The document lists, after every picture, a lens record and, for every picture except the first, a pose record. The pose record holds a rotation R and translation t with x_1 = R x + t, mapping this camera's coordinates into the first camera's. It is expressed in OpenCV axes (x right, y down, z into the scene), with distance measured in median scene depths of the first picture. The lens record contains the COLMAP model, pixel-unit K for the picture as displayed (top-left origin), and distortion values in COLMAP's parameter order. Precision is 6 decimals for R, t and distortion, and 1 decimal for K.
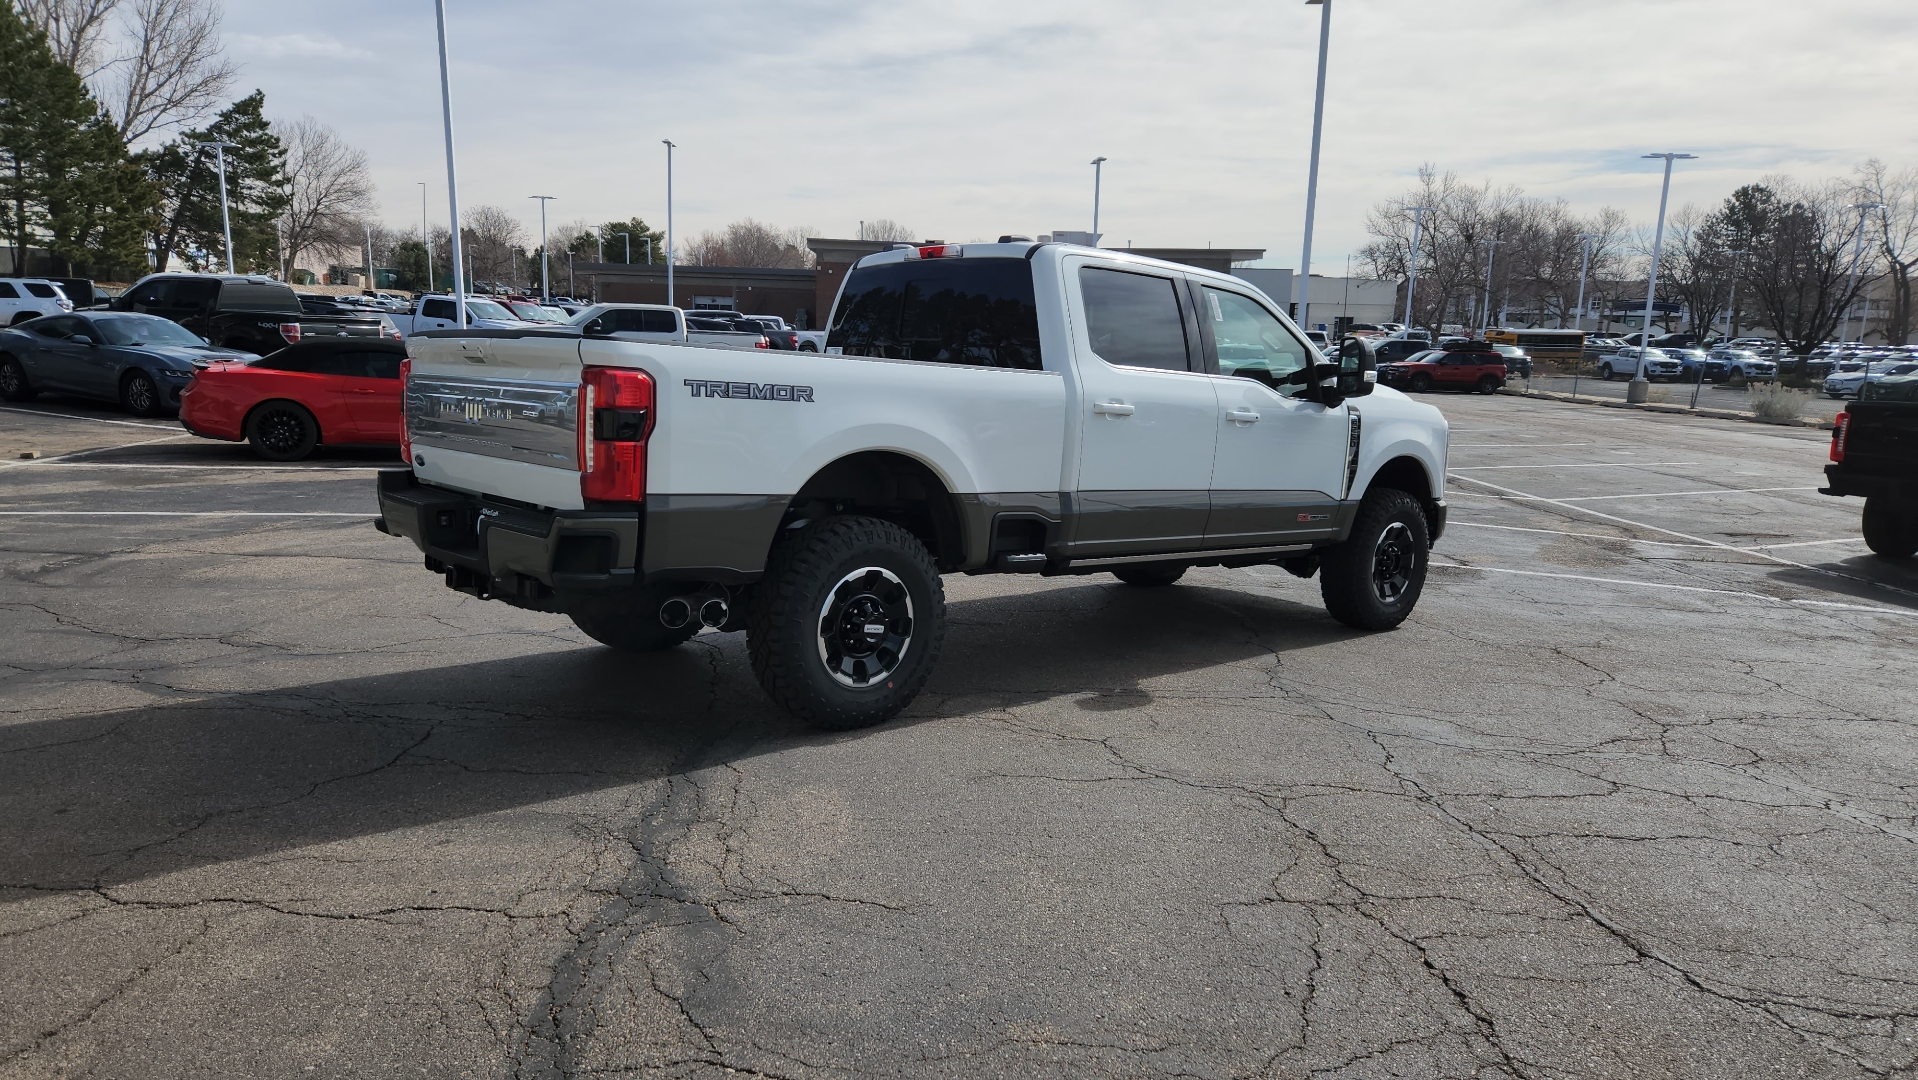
lens RADIAL K [[1278.8, 0, 930.0], [0, 1278.8, 547.7], [0, 0, 1]] dist [0.073565, -0.058160]
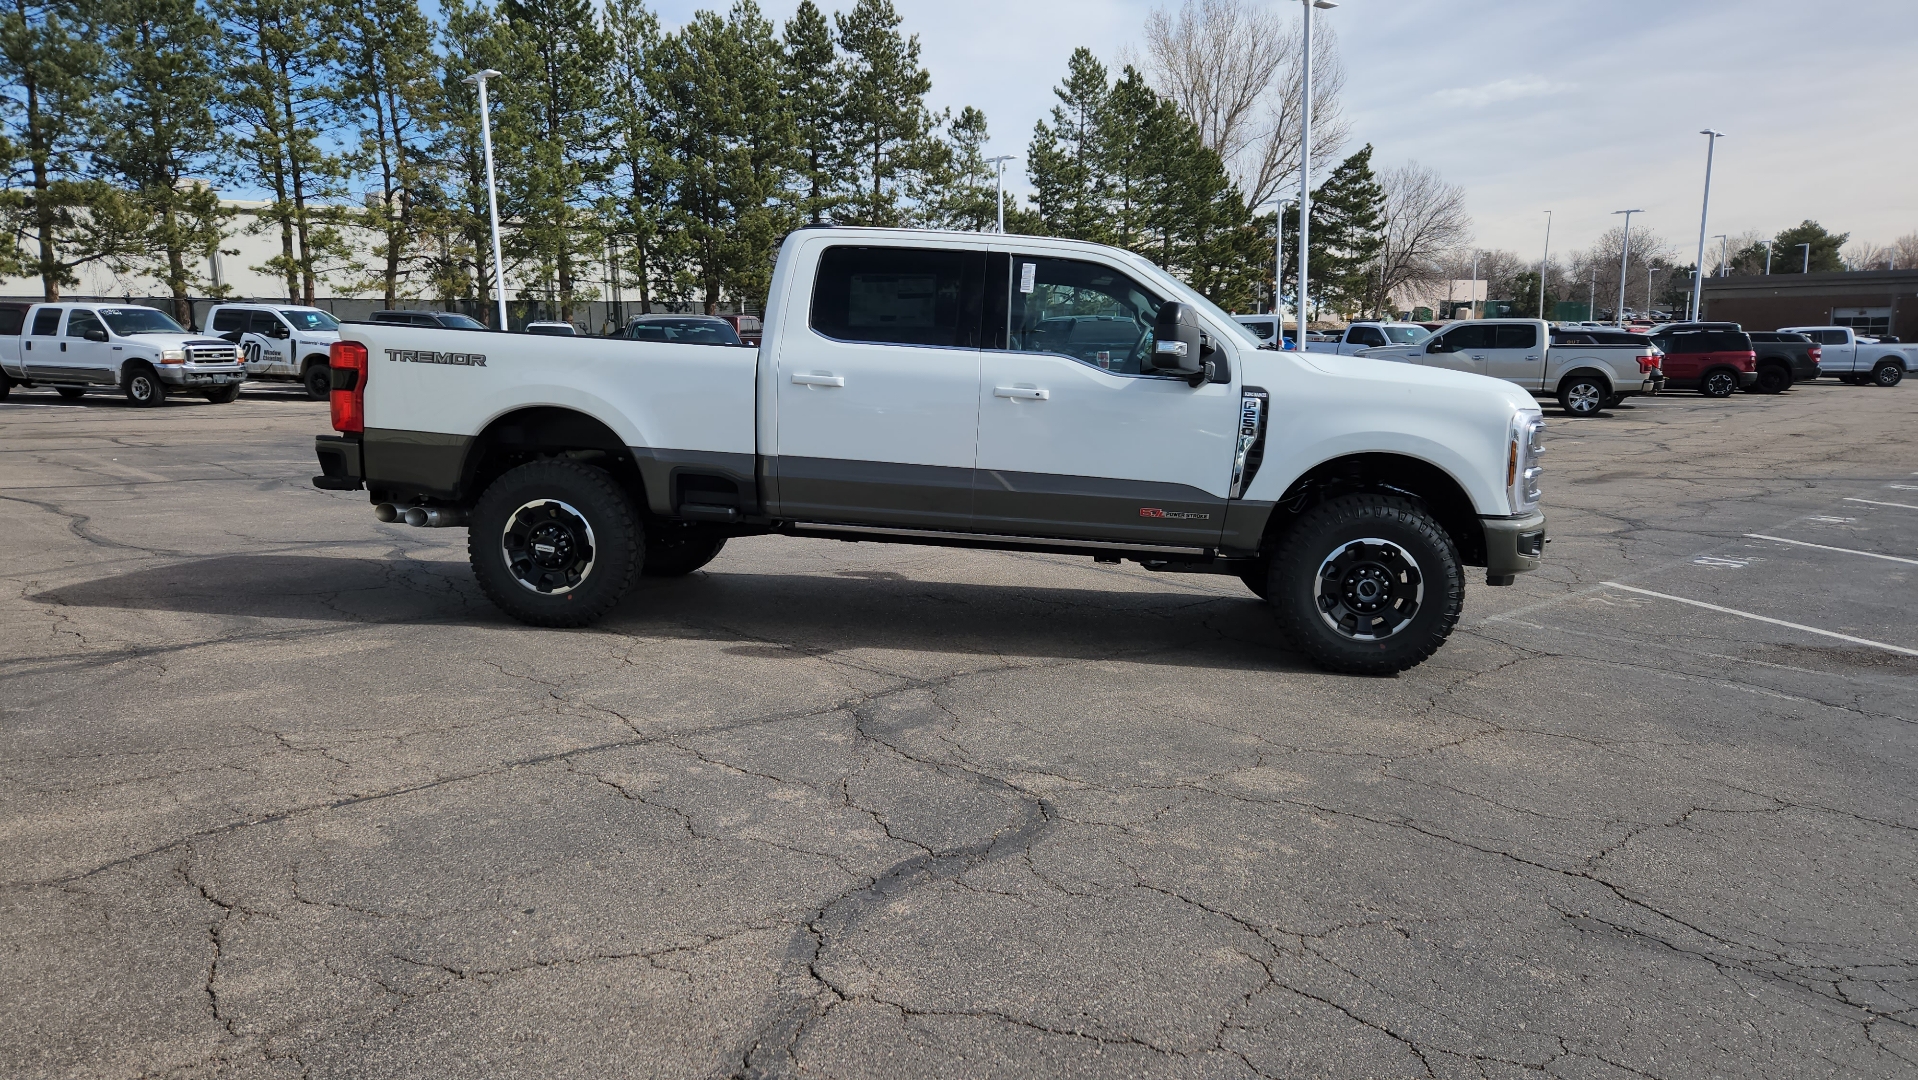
lens RADIAL K [[1279.4, 0, 923.9], [0, 1279.4, 545.8], [0, 0, 1]] dist [0.077117, -0.065346]
pose [[0.667739, 0.084771, -0.739553, 0.833864], [-0.105324, 0.994259, 0.018870, -0.001462], [0.736907, 0.065293, 0.672834, 0.306239]]
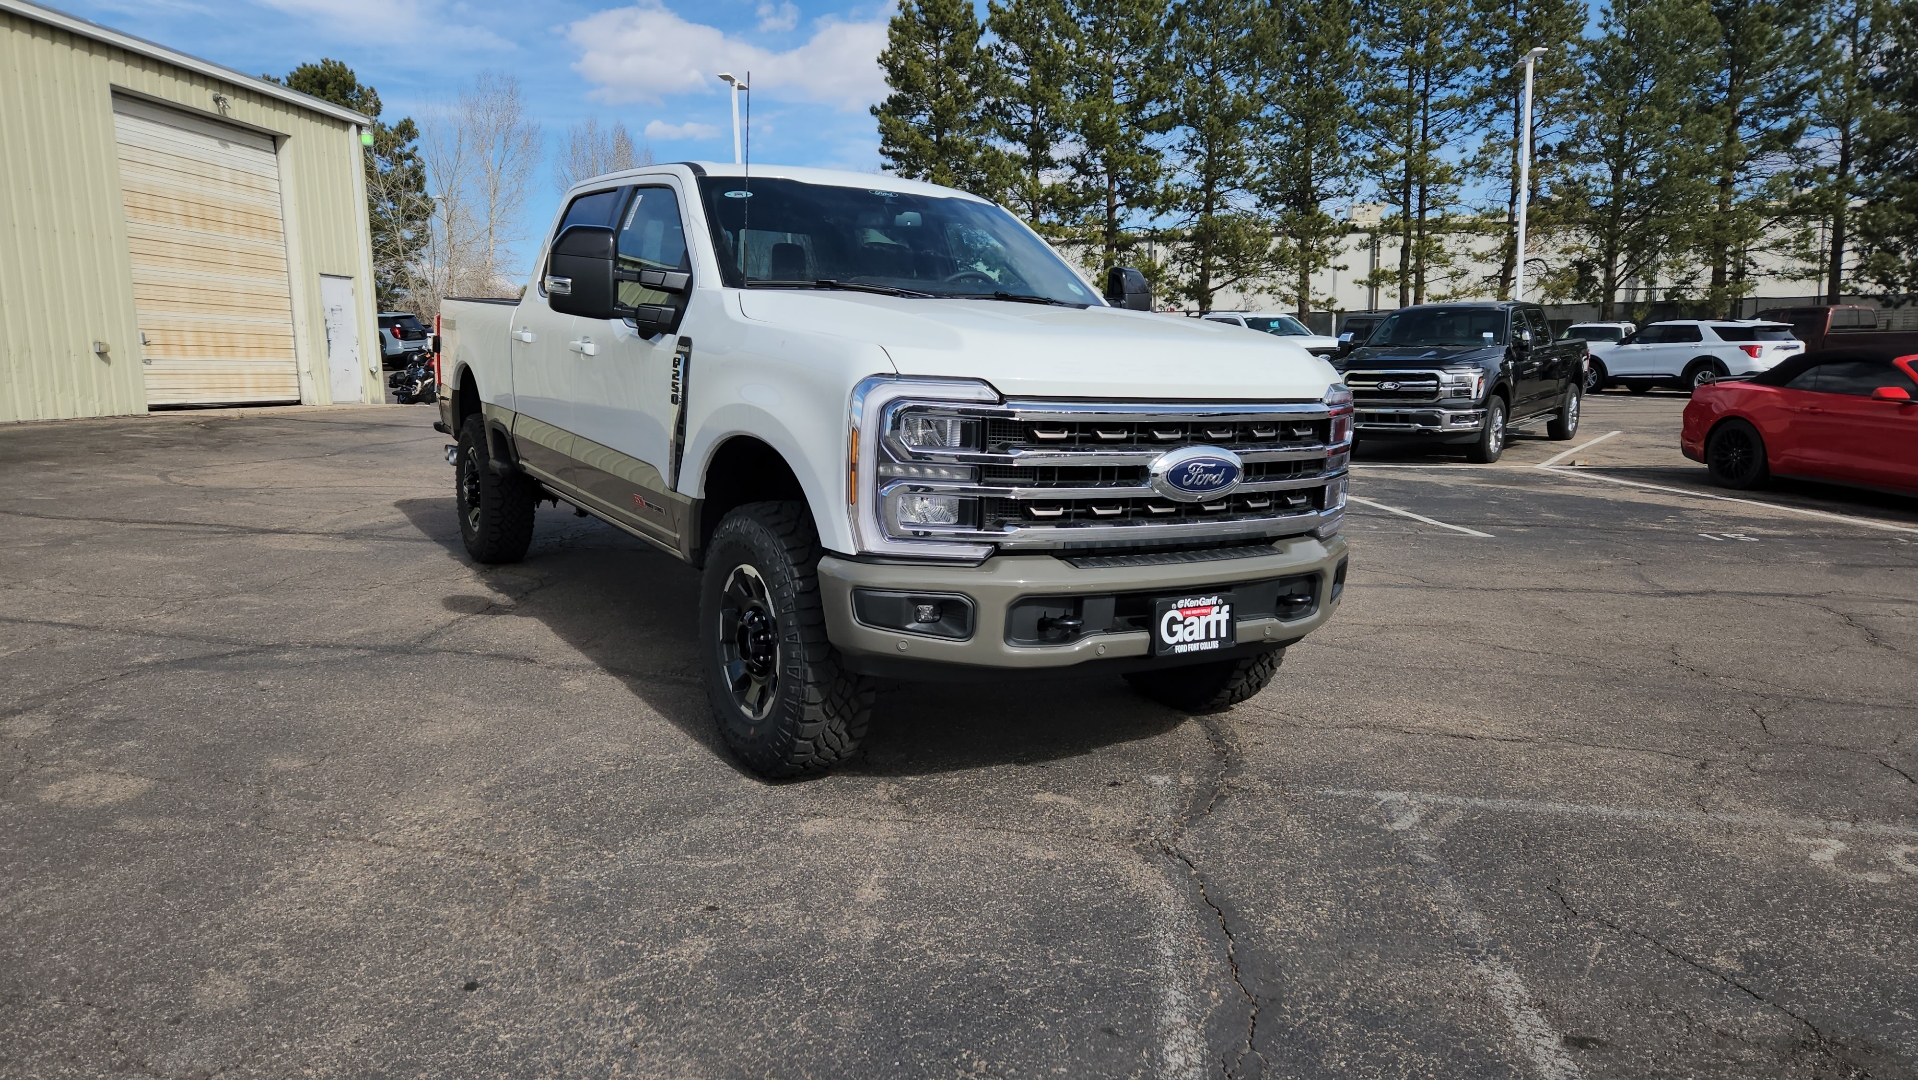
lens RADIAL K [[1279.4, 0, 923.9], [0, 1279.4, 545.8], [0, 0, 1]] dist [0.077117, -0.065346]
pose [[-0.187687, 0.111028, -0.975934, 0.932322], [-0.173993, 0.974120, 0.144283, -0.125997], [0.966696, 0.196885, -0.163511, 1.271298]]
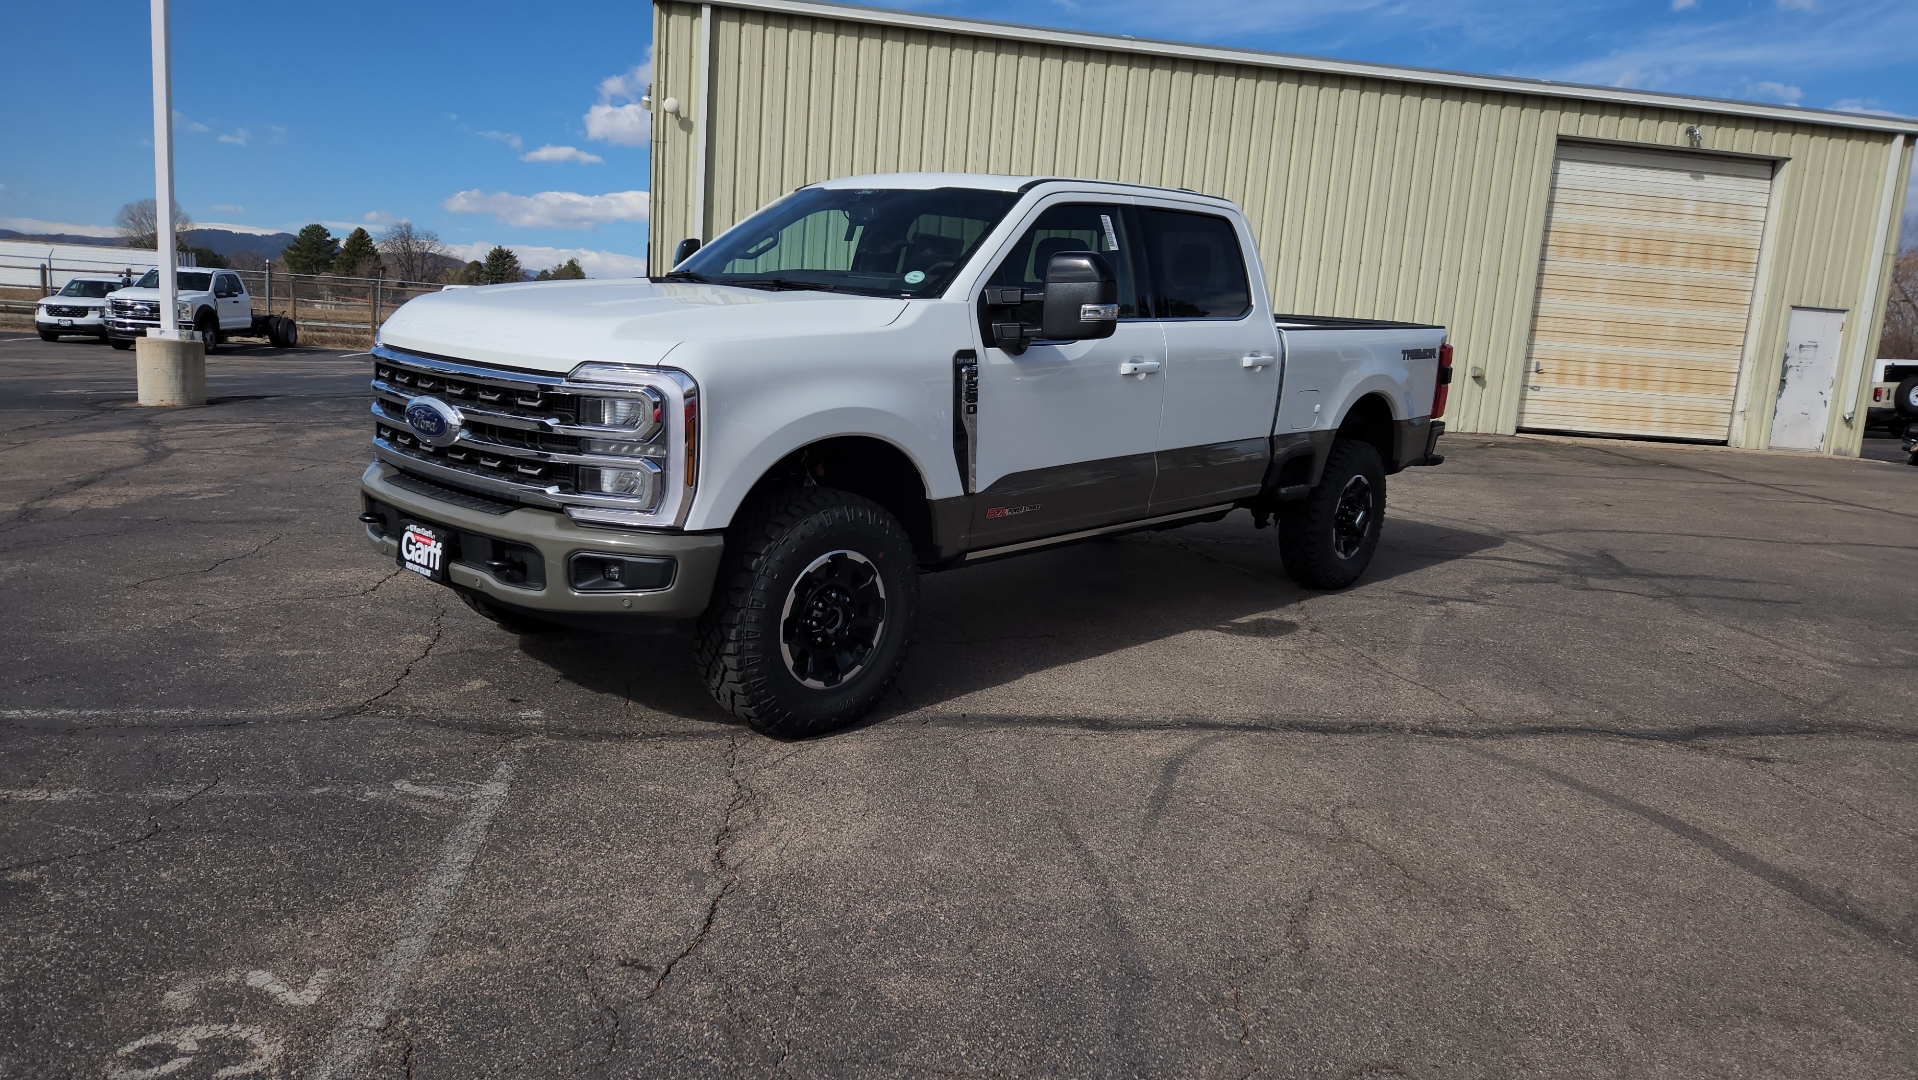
lens RADIAL K [[1281.0, 0, 953.5], [0, 1281.0, 547.3], [0, 0, 1]] dist [0.073744, -0.060683]
pose [[-0.988404, -0.075633, -0.131671, 0.241665], [-0.114346, 0.941282, 0.317667, -0.260885], [0.099914, 0.329039, -0.939016, 1.891238]]
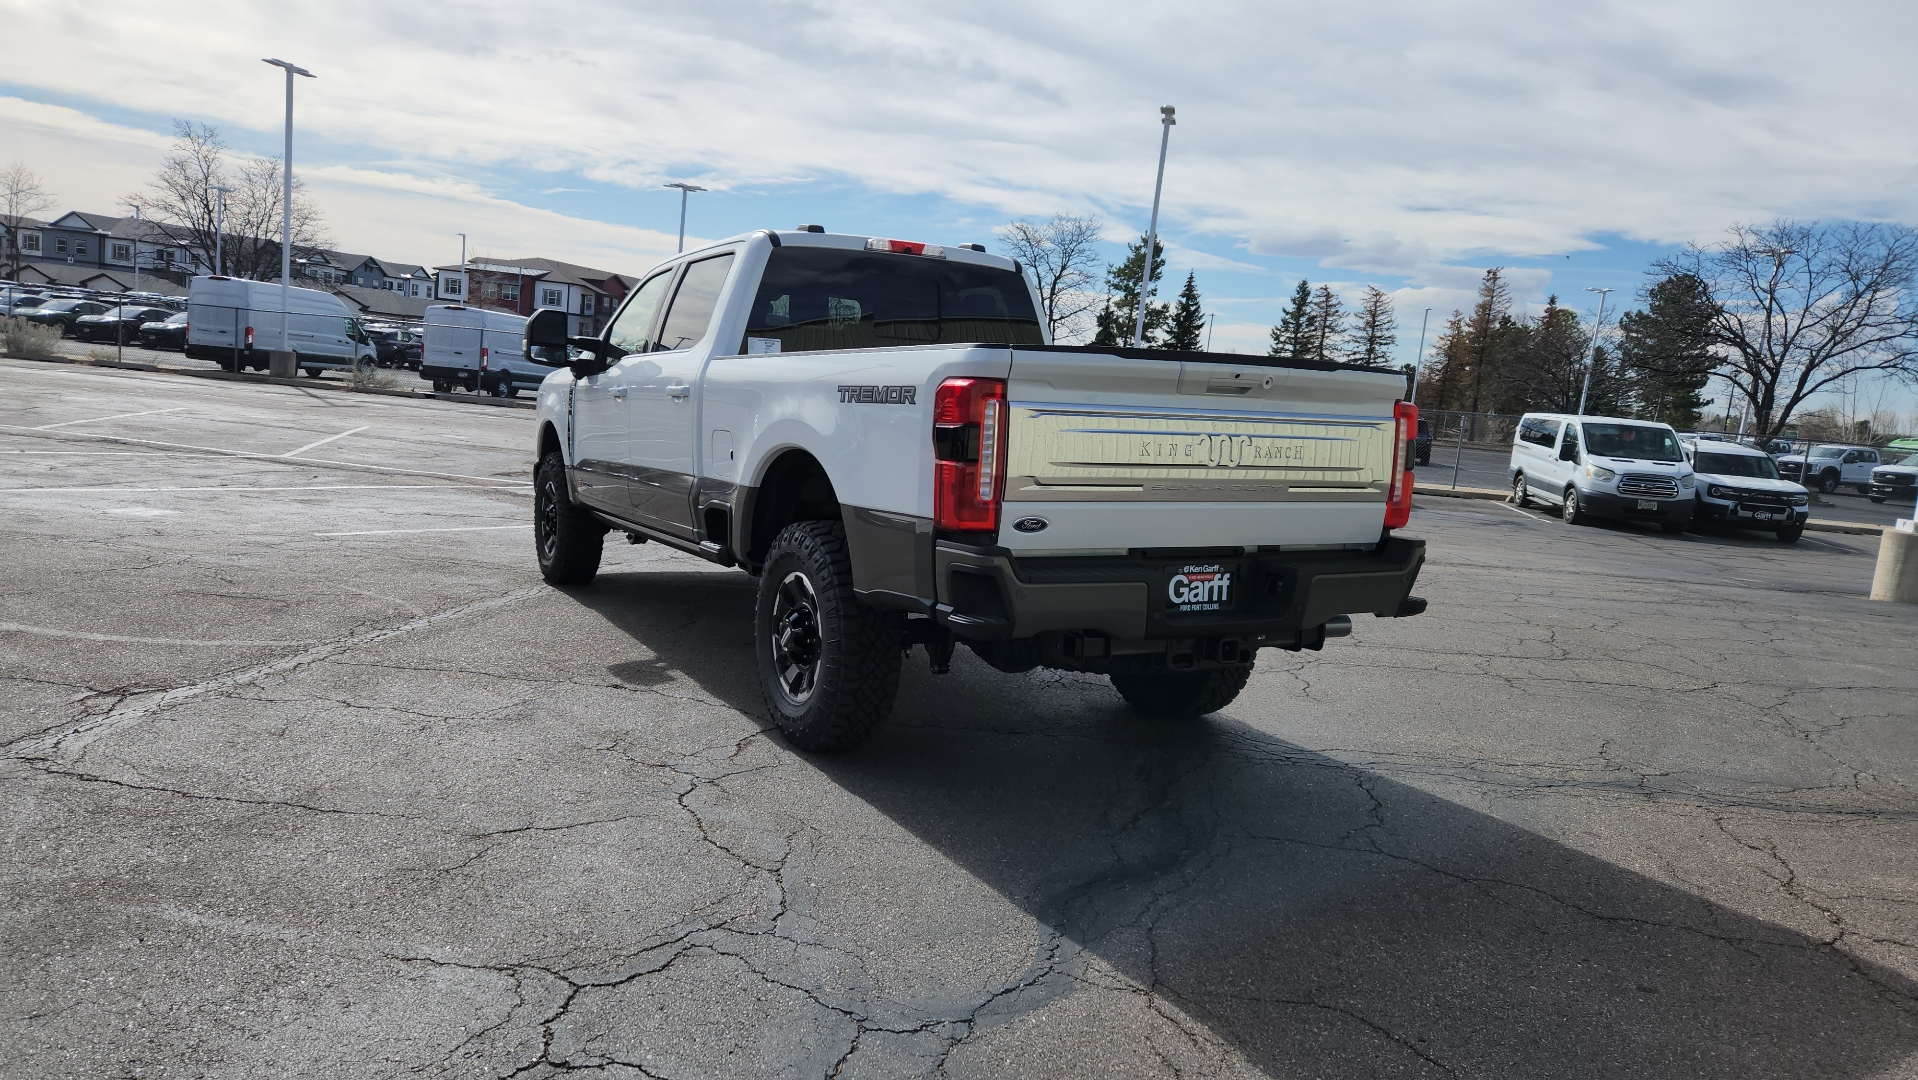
lens RADIAL K [[1279.4, 0, 923.9], [0, 1279.4, 545.8], [0, 0, 1]] dist [0.077117, -0.065346]
pose [[0.220942, -0.141719, 0.964935, -0.857807], [0.086285, 0.988347, 0.125401, -0.117695], [-0.971462, 0.055553, 0.230596, 0.706058]]
